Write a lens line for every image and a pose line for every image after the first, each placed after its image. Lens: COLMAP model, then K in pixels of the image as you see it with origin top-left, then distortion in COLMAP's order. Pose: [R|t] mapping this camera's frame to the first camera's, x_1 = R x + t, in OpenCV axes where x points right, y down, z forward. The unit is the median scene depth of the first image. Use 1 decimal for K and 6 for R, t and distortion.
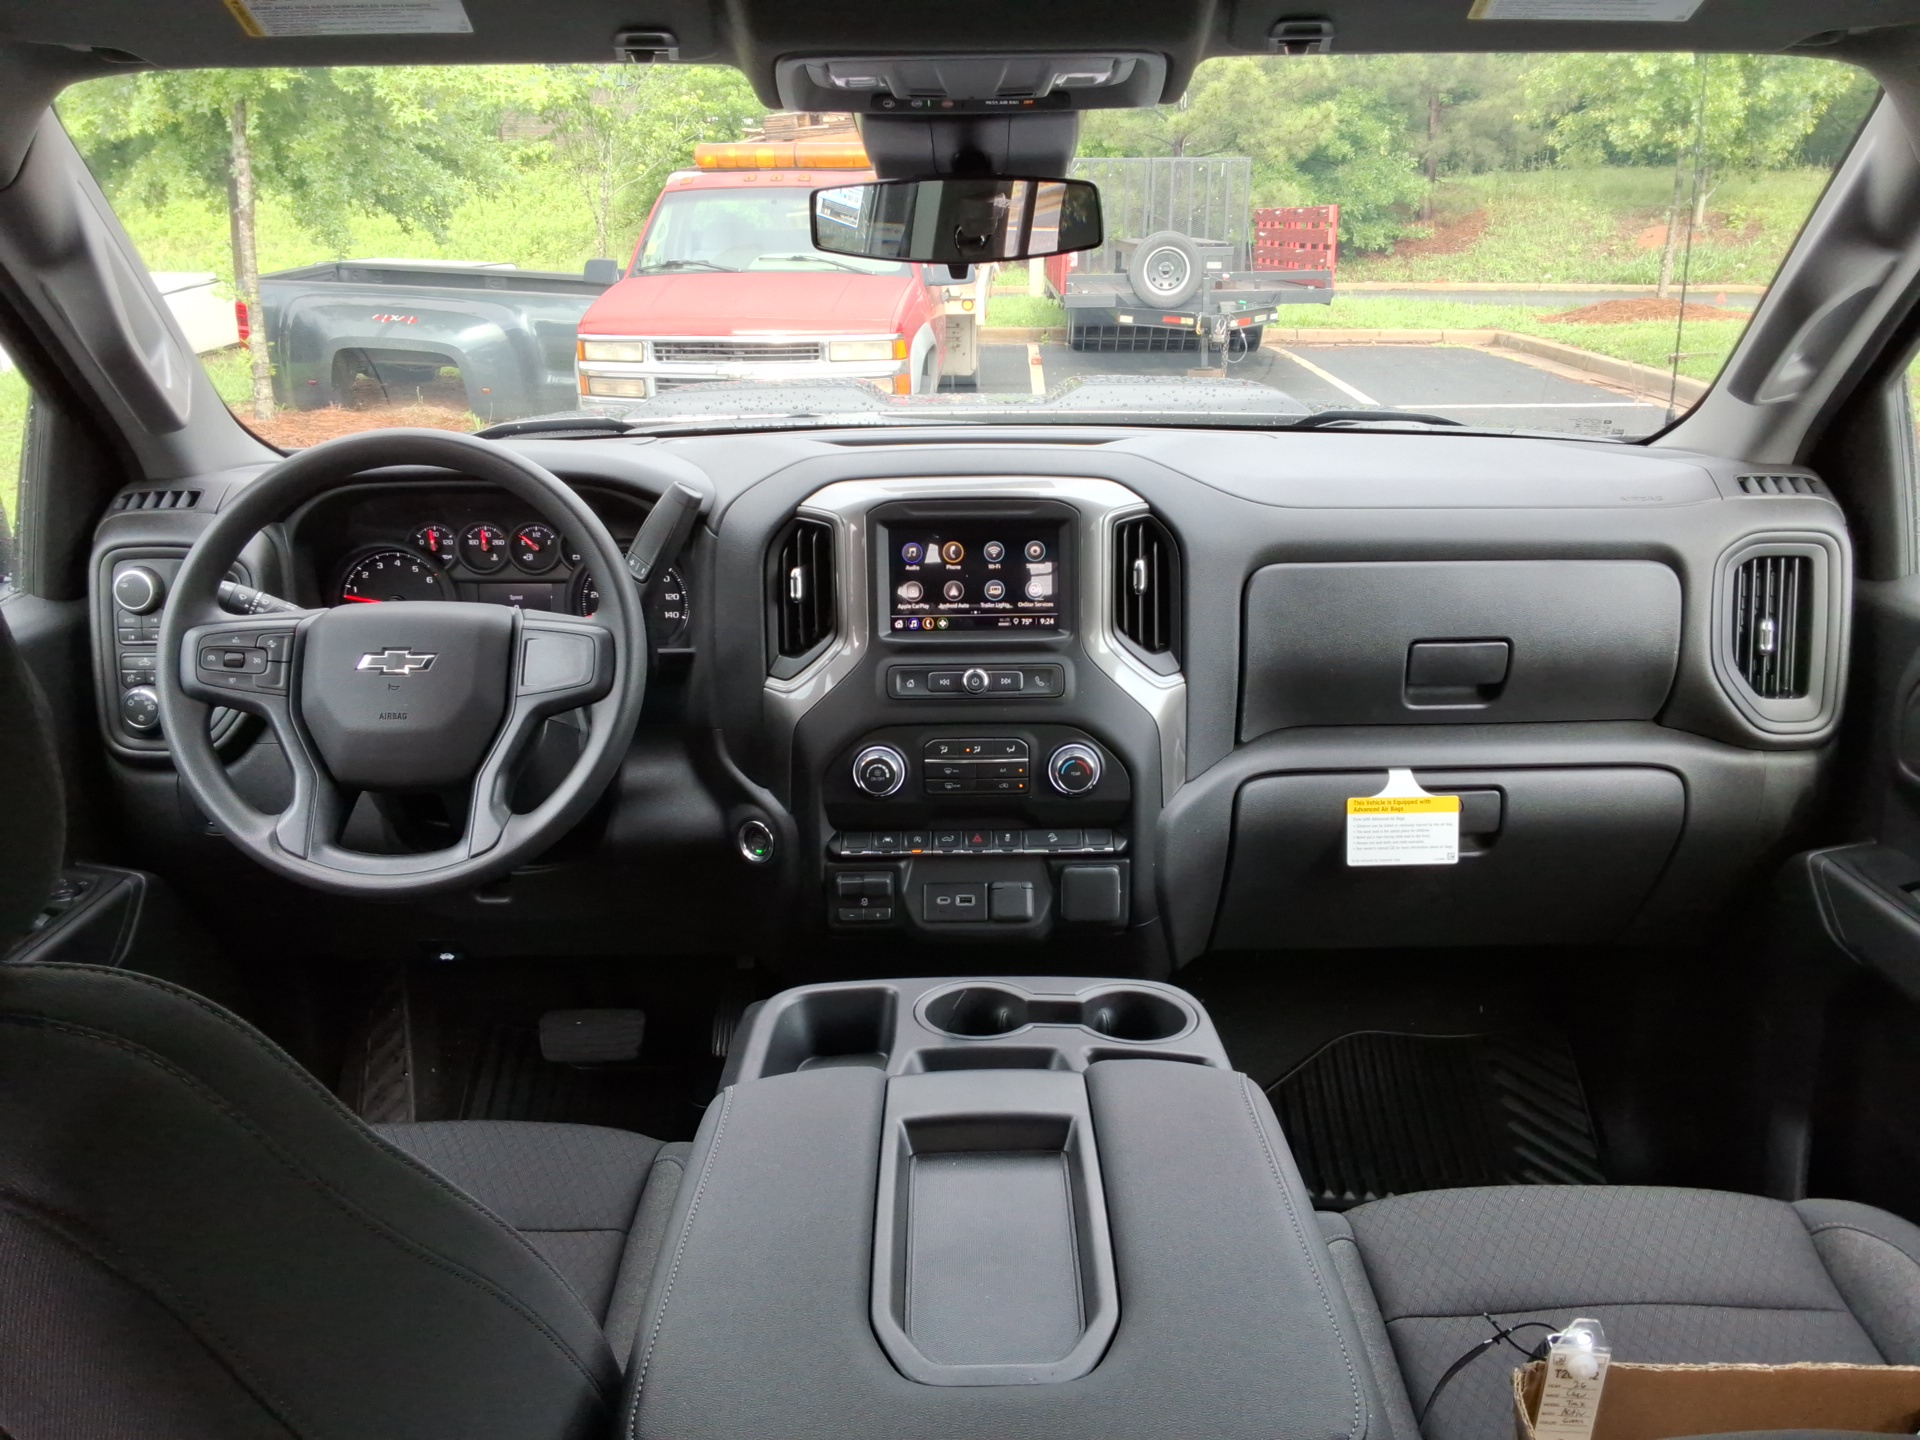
lens RADIAL K [[1536.9, 0, 974.2], [0, 1536.9, 708.0], [0, 0, 1]] dist [0.130355, -0.214617]
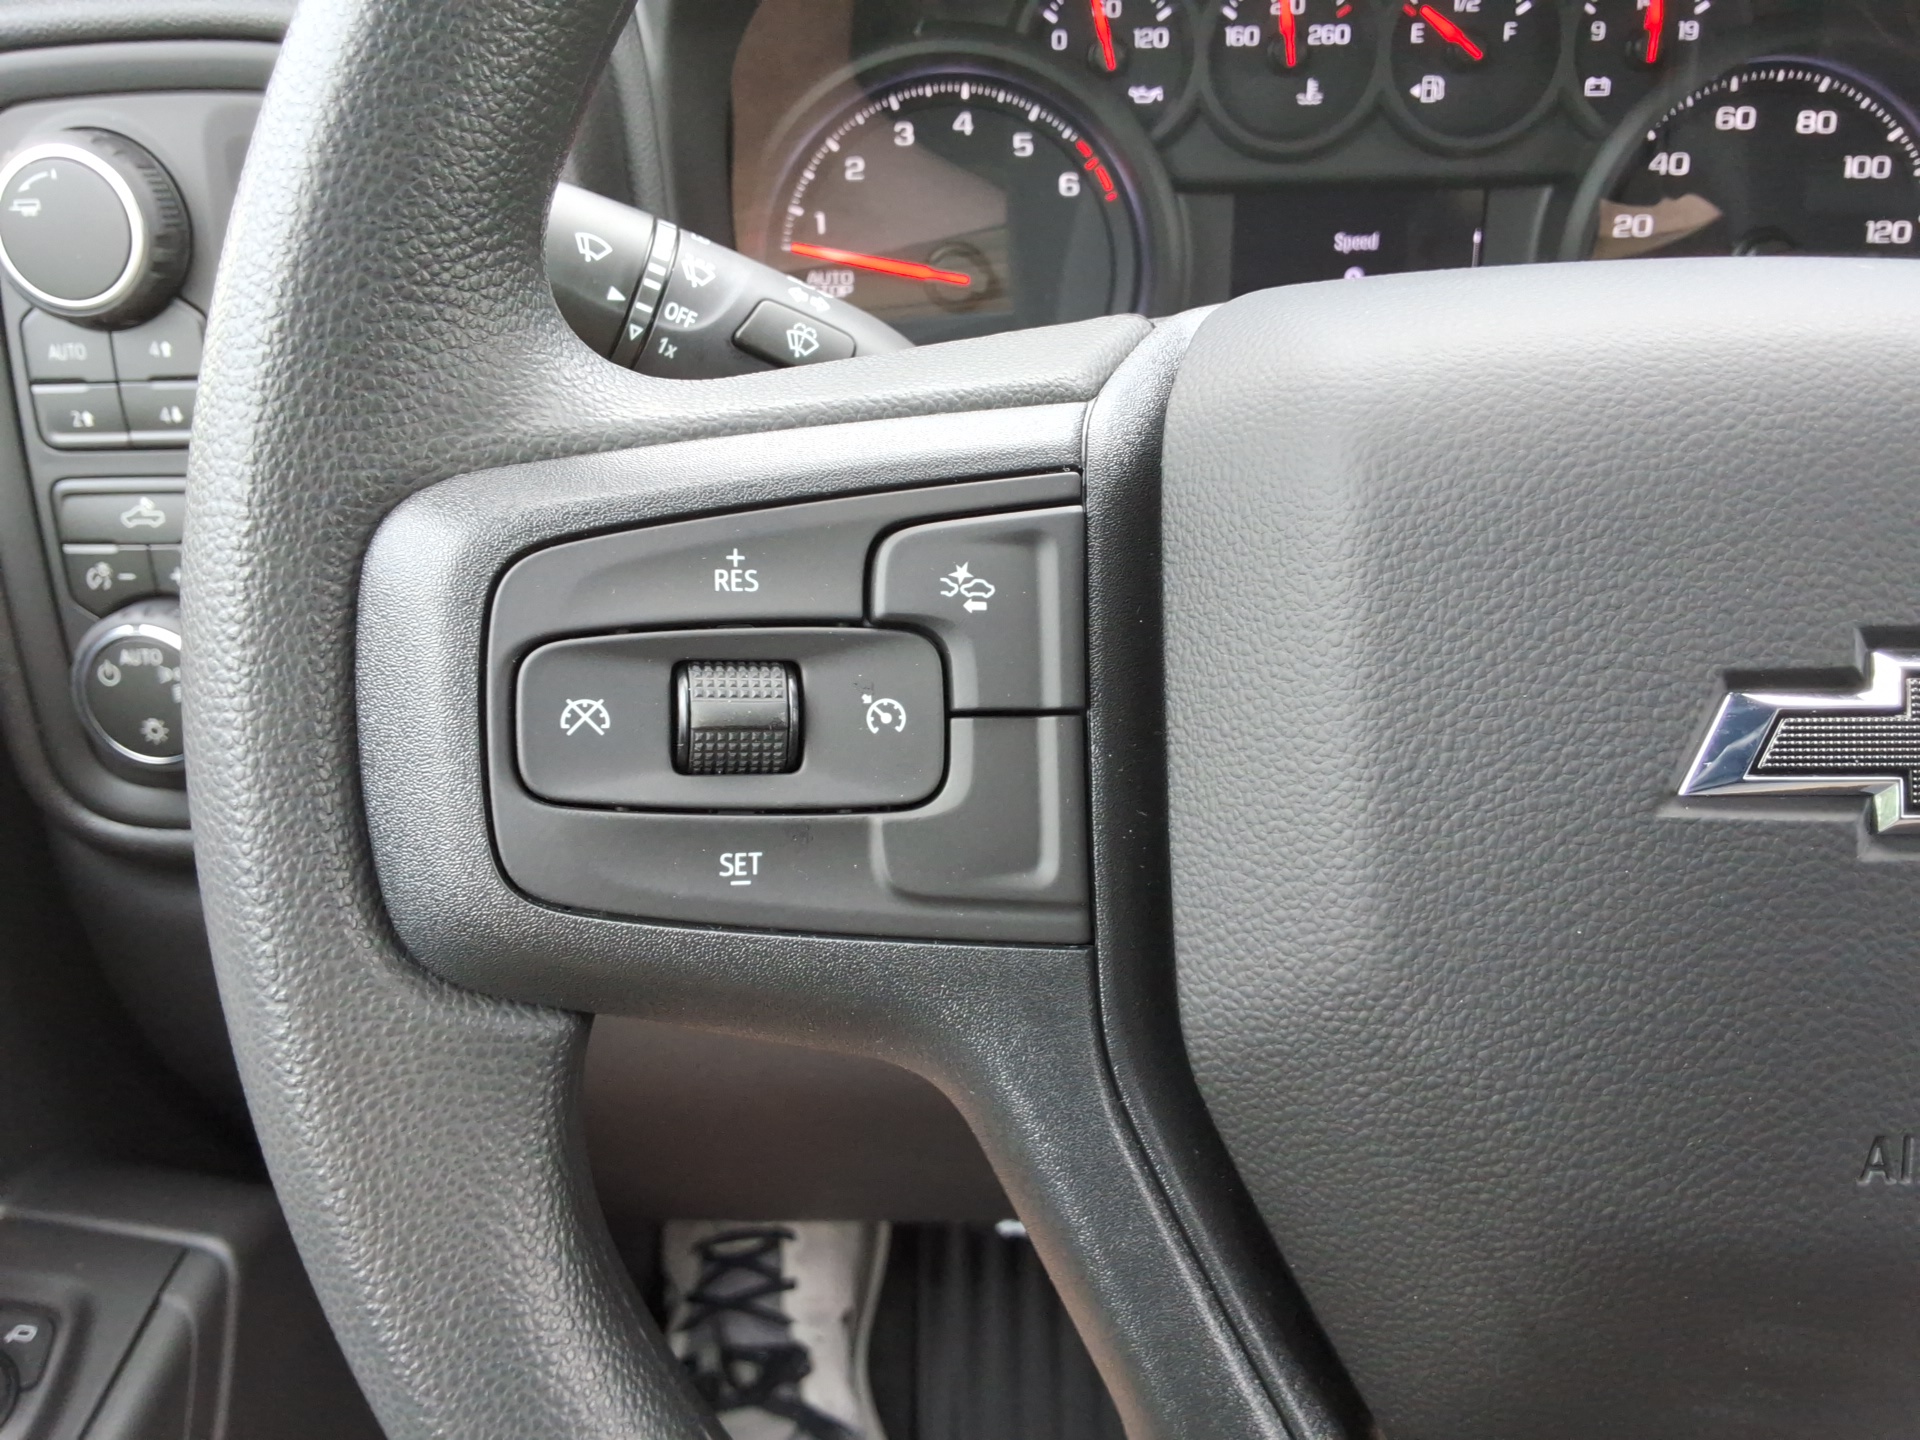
lens RADIAL K [[1536.9, 0, 974.2], [0, 1536.9, 708.0], [0, 0, 1]] dist [0.130355, -0.214617]
pose [[0.999610, -0.002469, -0.027825, -0.378278], [0.008354, 0.976918, 0.213451, -0.051515], [0.026656, -0.213601, 0.976557, 0.731116]]
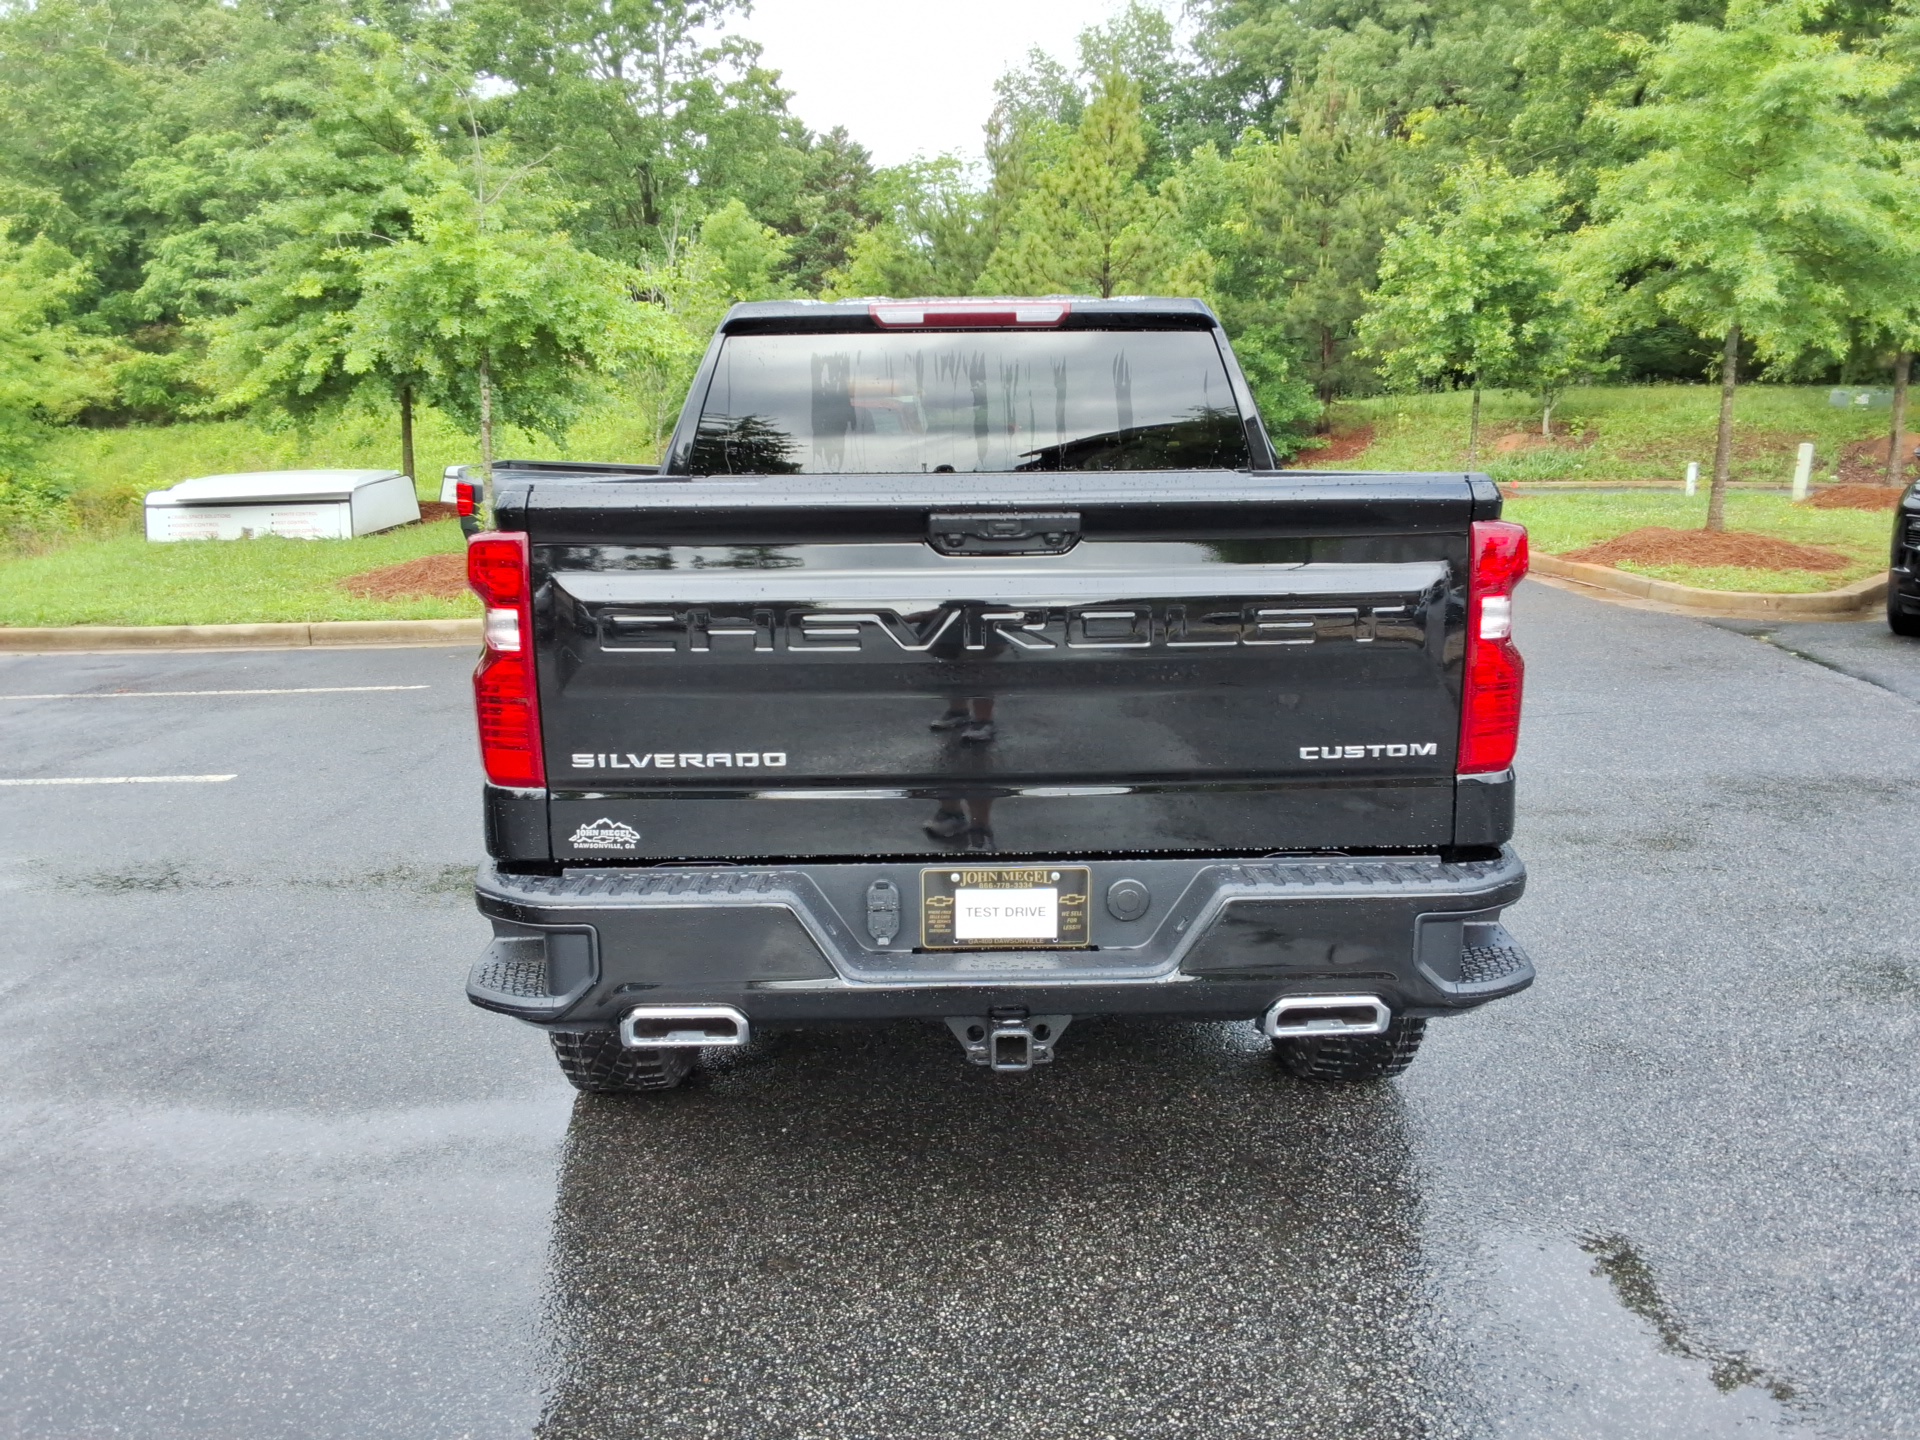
lens RADIAL K [[1546.5, 0, 967.5], [0, 1546.5, 700.5], [0, 0, 1]] dist [0.099498, -0.151252]
pose [[0.999721, -0.013408, 0.019451, -0.067888], [0.016027, 0.989820, -0.141419, 0.805750], [-0.017357, 0.141691, 0.989759, -2.130267]]
